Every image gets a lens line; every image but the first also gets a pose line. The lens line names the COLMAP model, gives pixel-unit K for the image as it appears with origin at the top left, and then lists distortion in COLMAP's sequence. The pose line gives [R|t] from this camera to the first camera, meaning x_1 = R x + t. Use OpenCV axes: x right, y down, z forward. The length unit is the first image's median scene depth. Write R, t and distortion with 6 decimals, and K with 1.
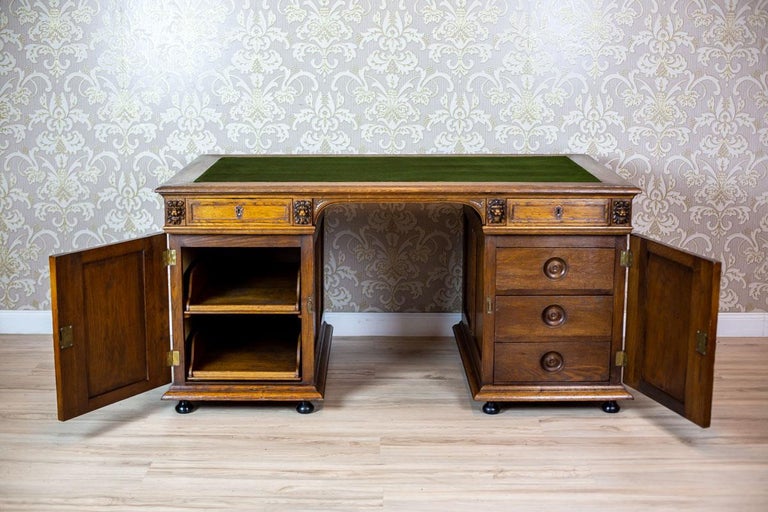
lens RADIAL K [[1155.2, 0, 384.0], [0, 1155.2, 256.0], [0, 0, 1]] dist [-0.136728, 0.012599]
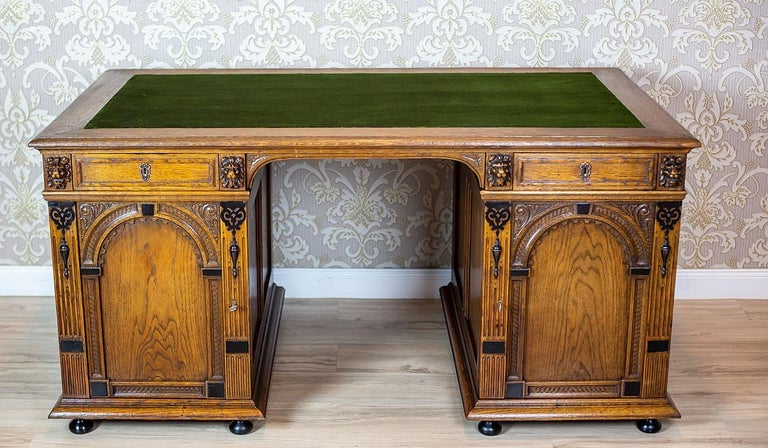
lens RADIAL K [[1259.4, 0, 358.2], [0, 1259.4, 223.2], [0, 0, 1]] dist [-0.139832, 0.089429]
pose [[0.999965, -0.000520, -0.008407, 0.014762], [0.001353, 0.995048, 0.099382, -0.081187], [0.008313, -0.099389, 0.995014, 0.202115]]
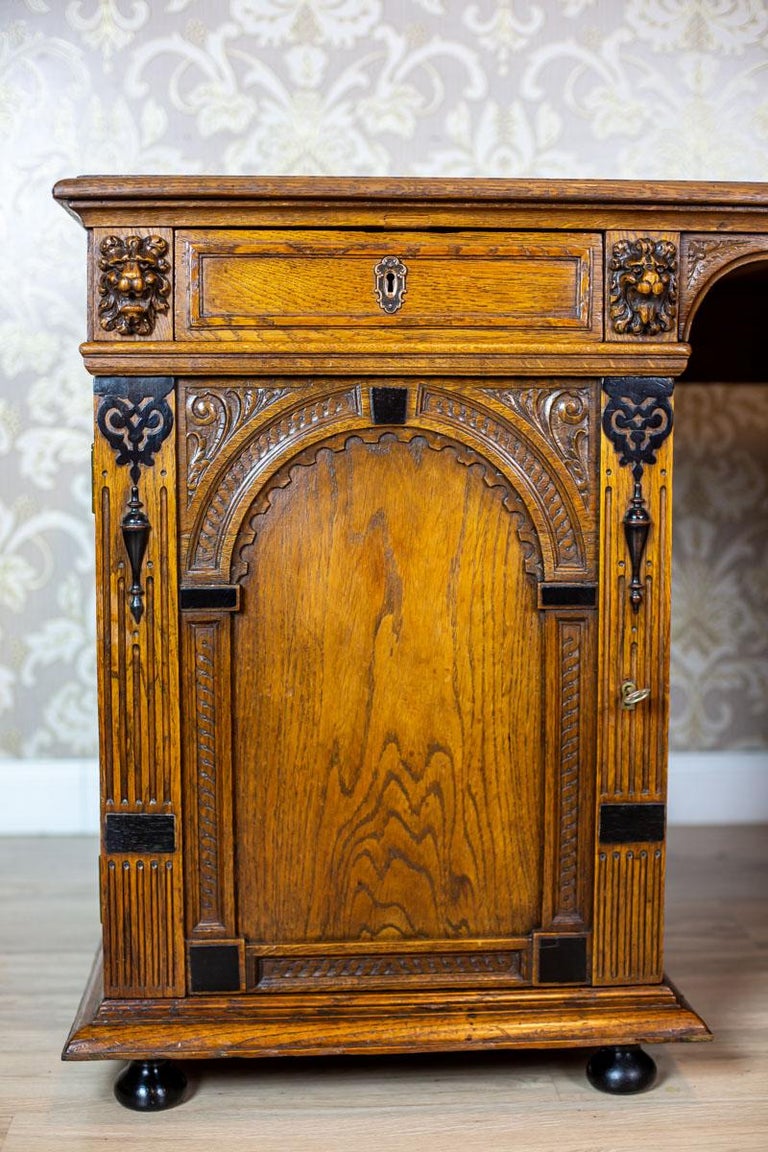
lens RADIAL K [[1732.8, 0, 384.0], [0, 1732.8, 576.0], [0, 0, 1]] dist [-0.136728, 0.012599]
pose [[0.997710, -0.011604, 0.066639, -0.146908], [0.018764, 0.993990, -0.107851, 0.062036], [-0.064987, 0.108855, 0.991931, 0.612606]]
